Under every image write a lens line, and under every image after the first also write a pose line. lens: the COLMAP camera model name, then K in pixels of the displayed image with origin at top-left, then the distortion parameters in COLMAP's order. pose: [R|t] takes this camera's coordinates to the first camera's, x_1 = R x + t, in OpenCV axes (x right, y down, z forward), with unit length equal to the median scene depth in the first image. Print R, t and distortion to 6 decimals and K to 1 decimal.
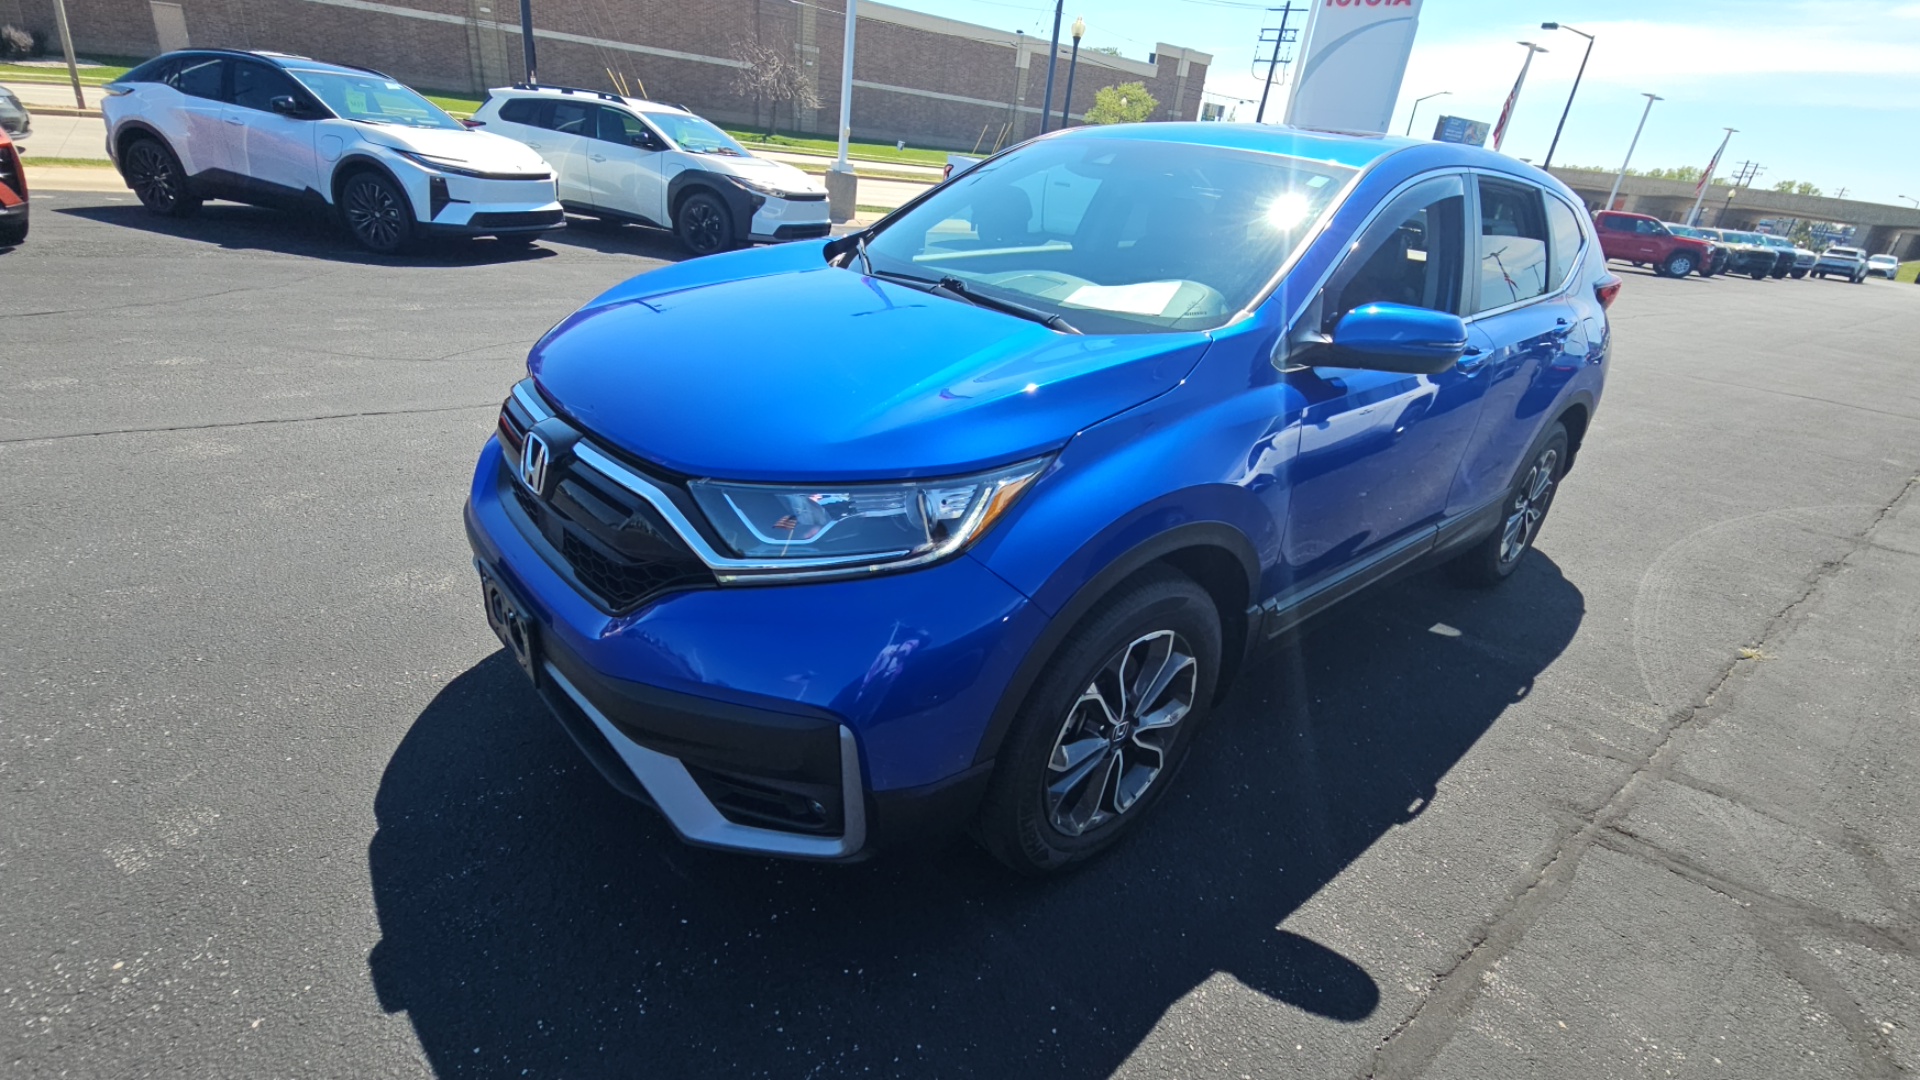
lens RADIAL K [[860.2, 0, 978.5], [0, 860.2, 541.9], [0, 0, 1]] dist [0.010524, -0.007081]
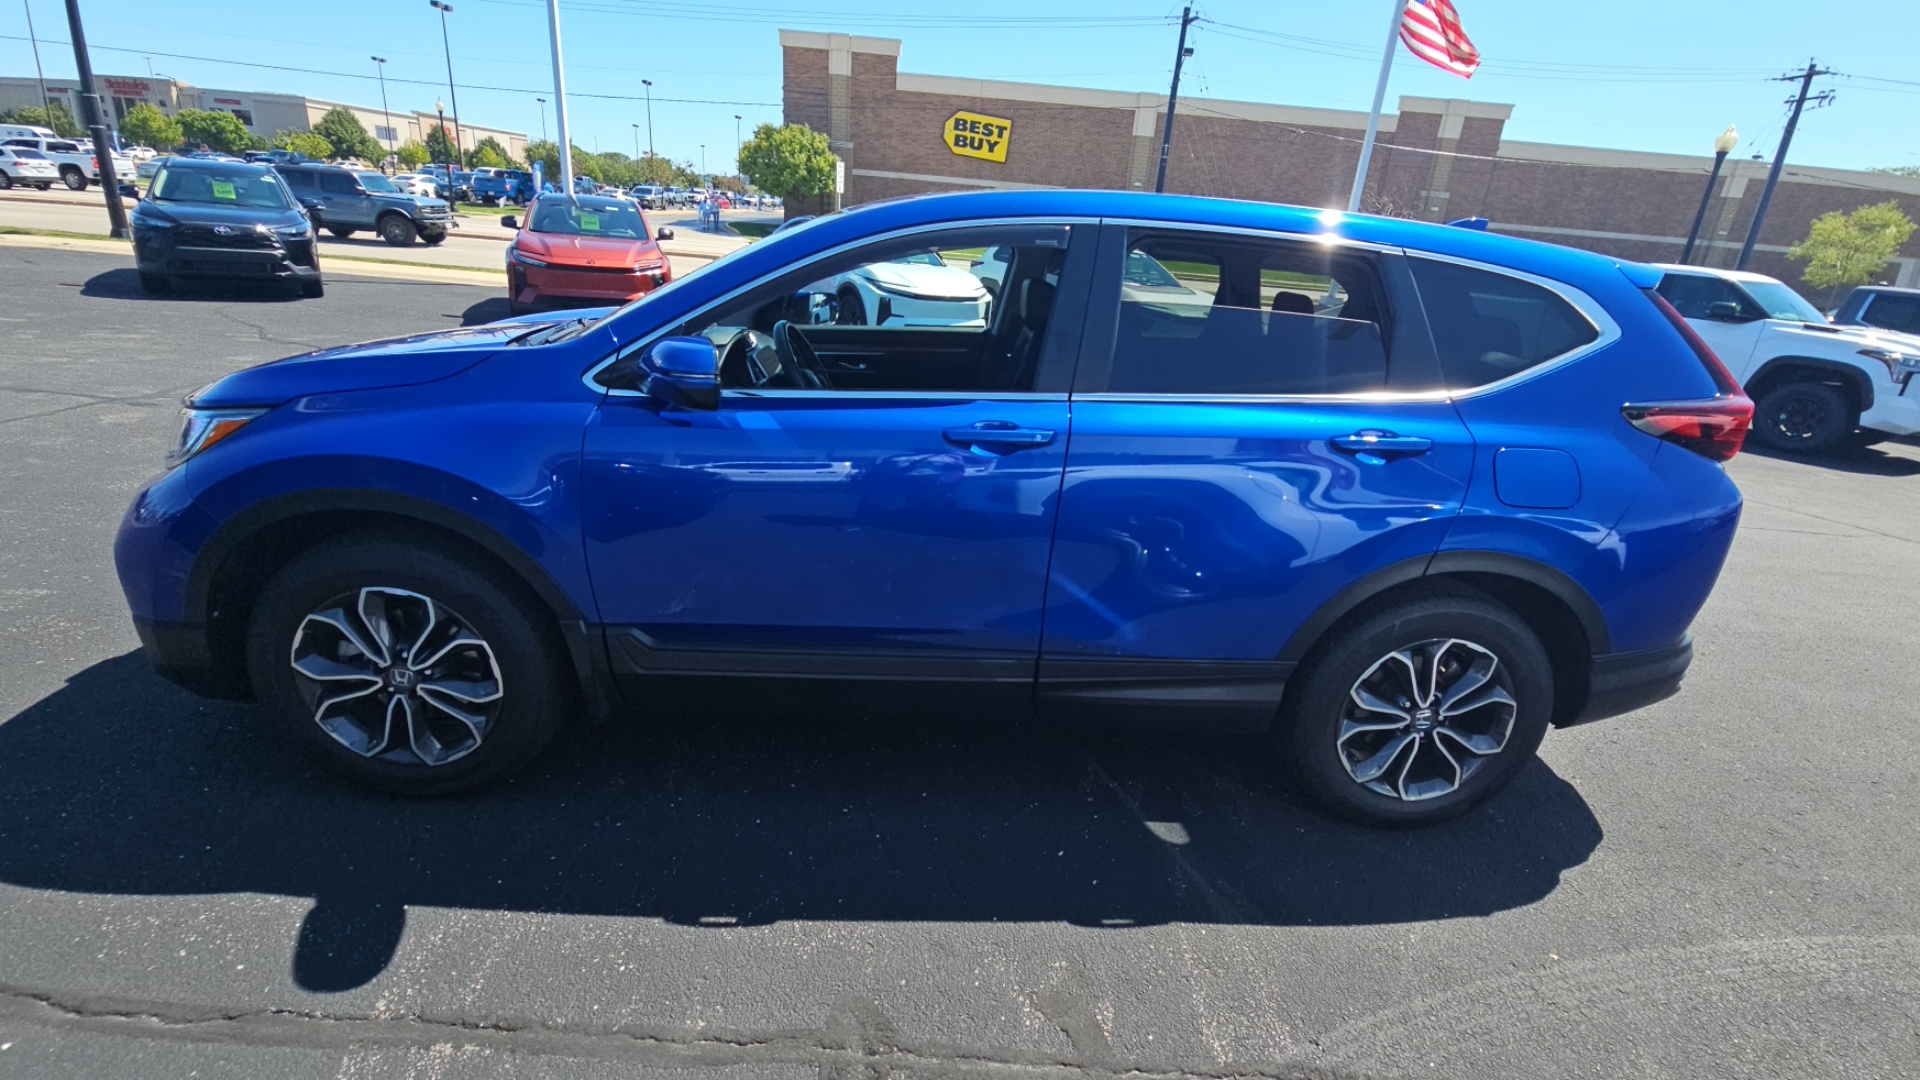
lens RADIAL K [[860.2, 0, 980.4], [0, 860.2, 547.9], [0, 0, 1]] dist [0.010524, -0.007081]
pose [[0.778542, 0.175520, -0.602549, 0.272488], [-0.260844, 0.963738, -0.056299, -0.015717], [0.570817, 0.201002, 0.796094, 0.094102]]
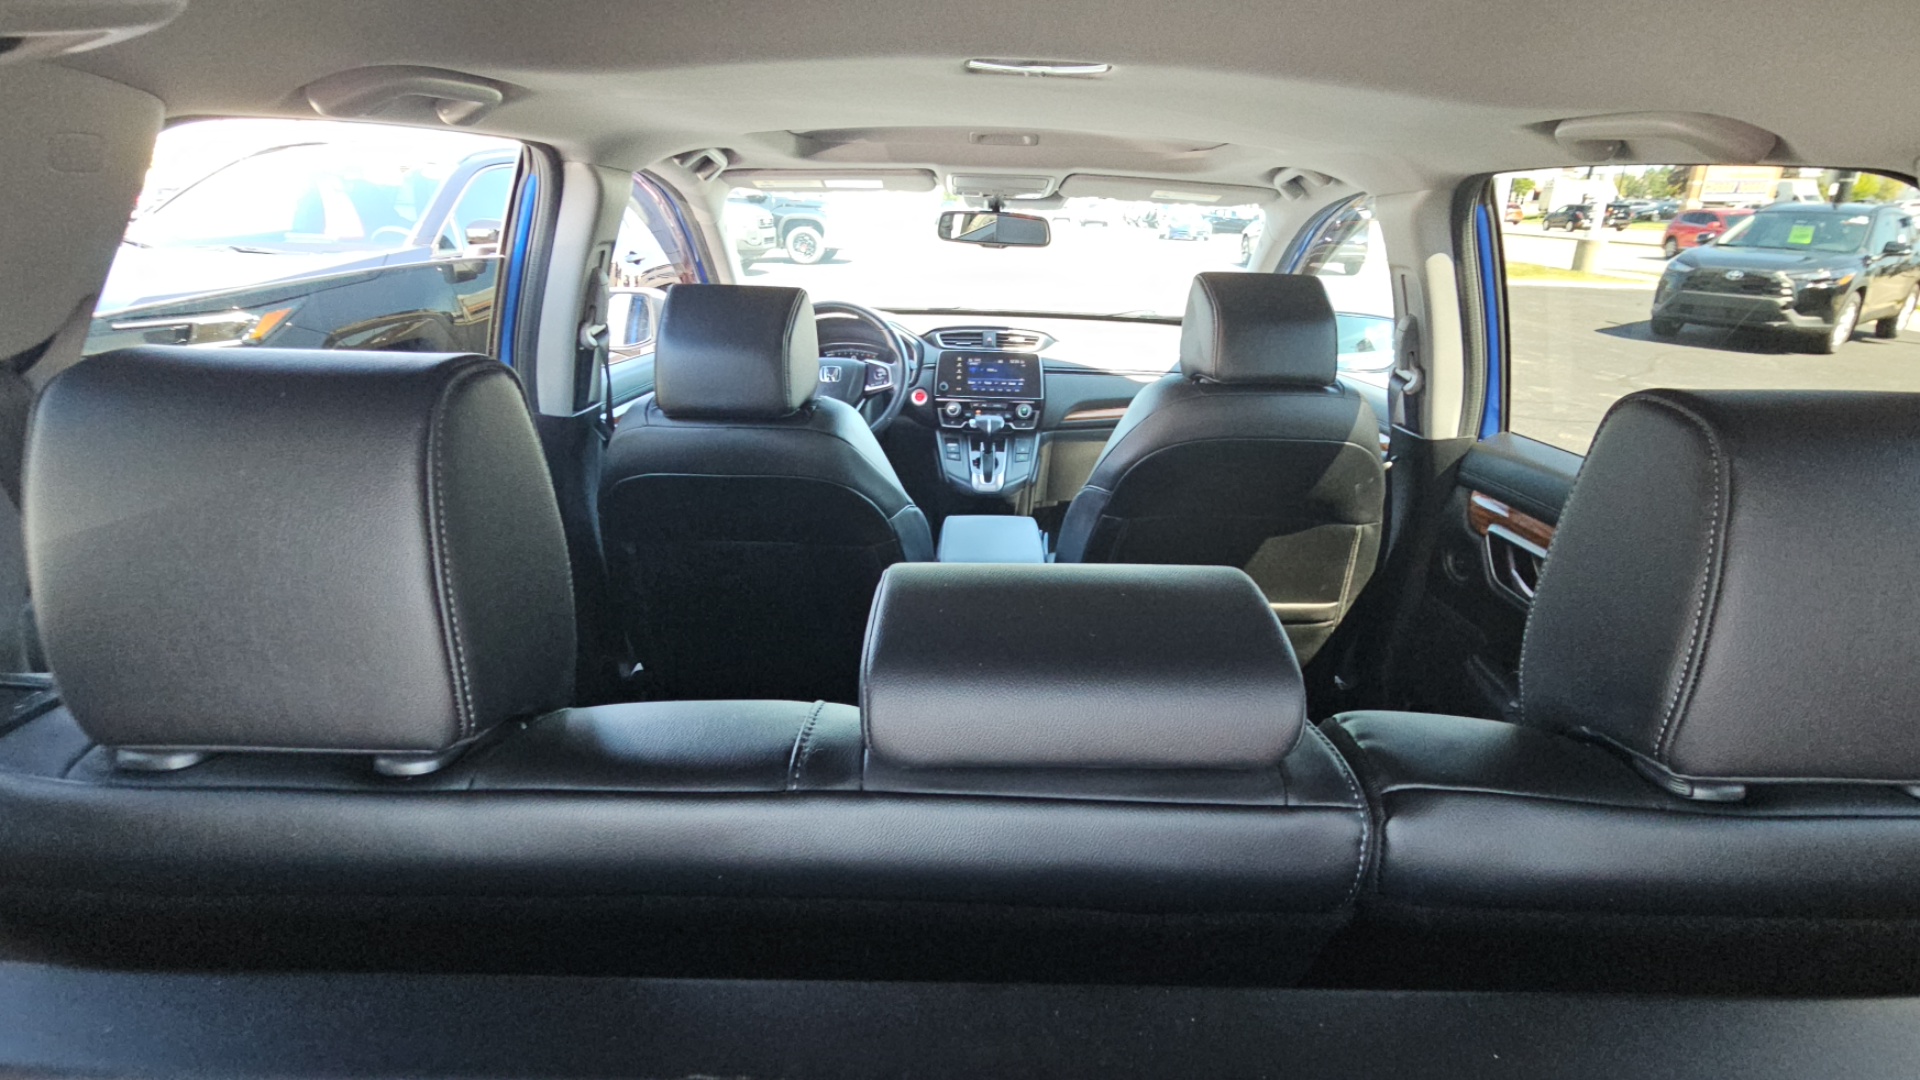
lens RADIAL K [[860.2, 0, 974.1], [0, 860.2, 547.2], [0, 0, 1]] dist [0.010524, -0.007081]
pose [[-0.666720, 0.168872, -0.725925, 0.209169], [-0.387824, 0.753134, 0.531396, -0.157361], [0.636457, 0.635823, -0.436637, 0.397624]]
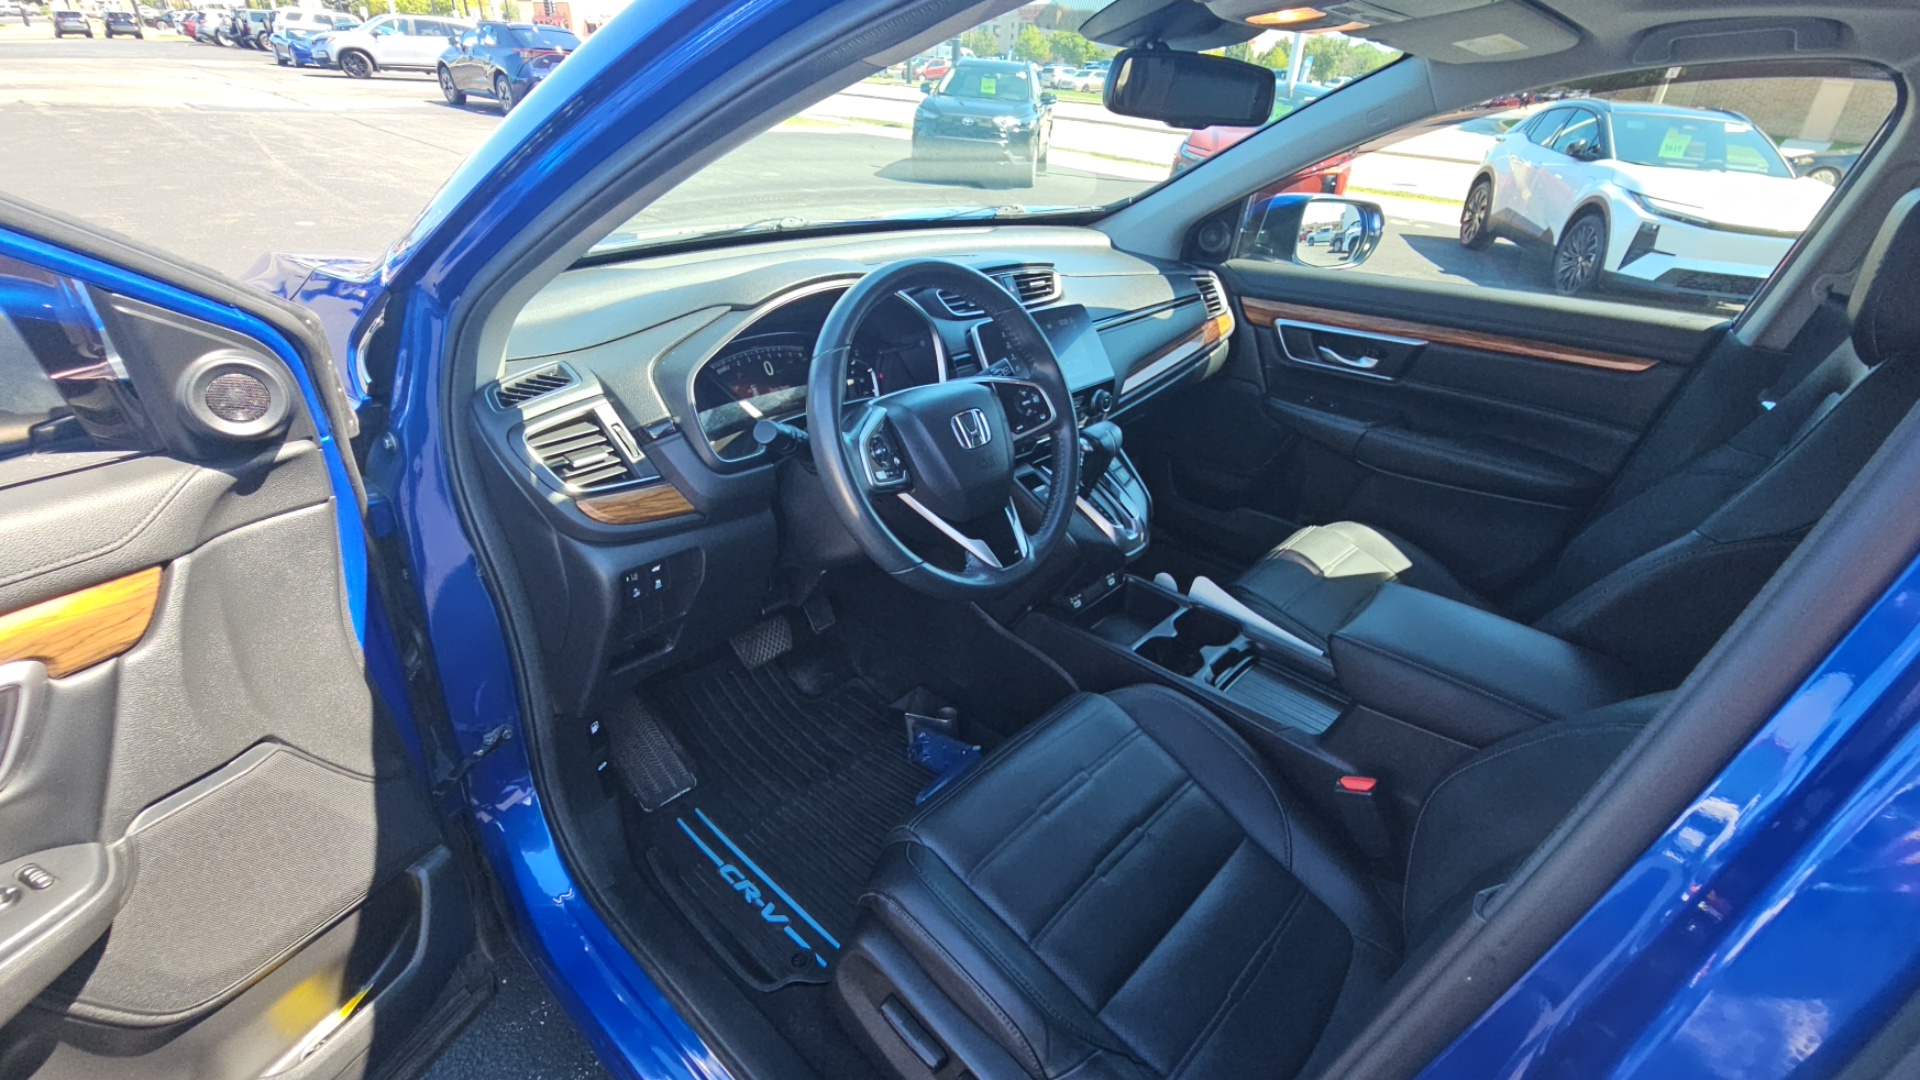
lens RADIAL K [[860.2, 0, 981.3], [0, 860.2, 536.9], [0, 0, 1]] dist [0.010524, -0.007081]
pose [[0.114880, 0.384859, -0.915798, 0.164446], [-0.462948, 0.836410, 0.293424, -0.083120], [0.878909, 0.390259, 0.274256, 0.238271]]
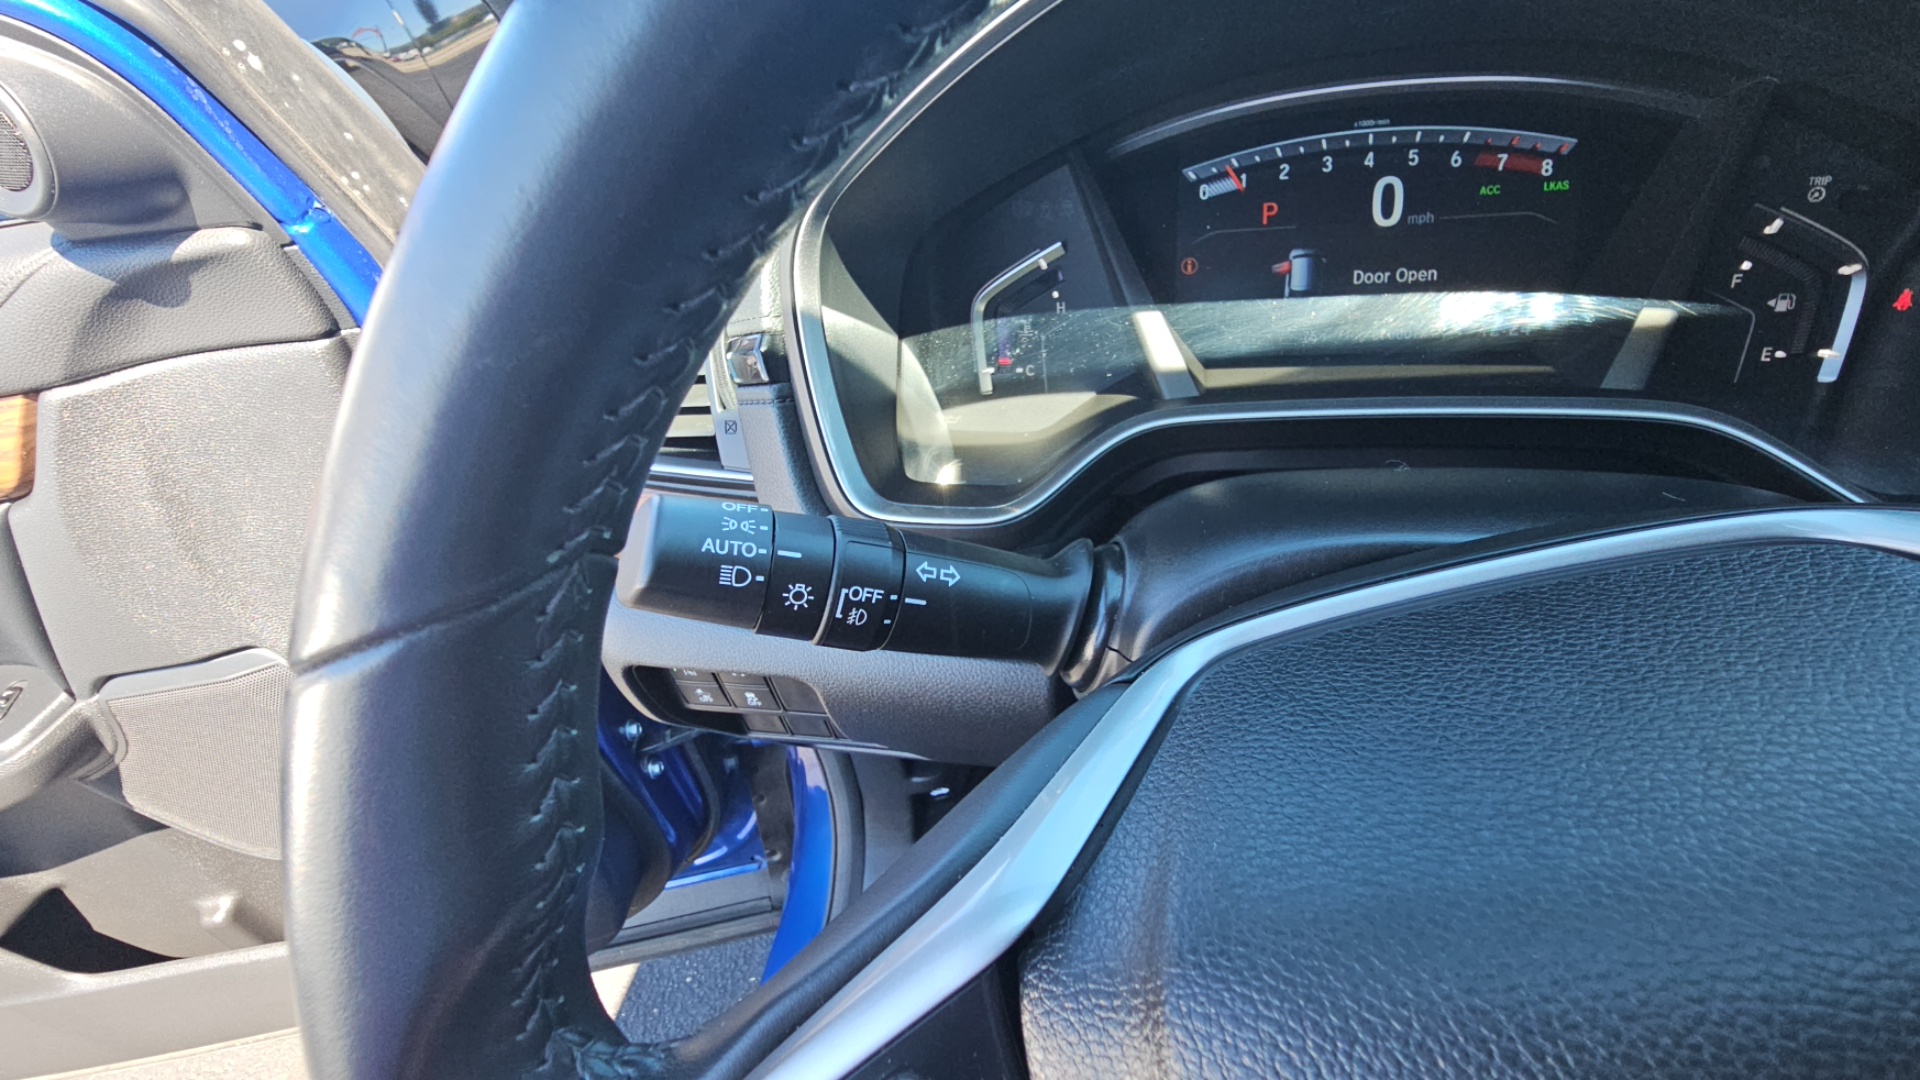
lens RADIAL K [[860.2, 0, 981.2], [0, 860.2, 541.2], [0, 0, 1]] dist [0.010524, -0.007081]
pose [[-0.809245, 0.403324, -0.427143, 0.080873], [-0.181158, 0.520331, 0.834528, -0.074288], [0.558841, 0.752719, -0.348010, 0.249612]]
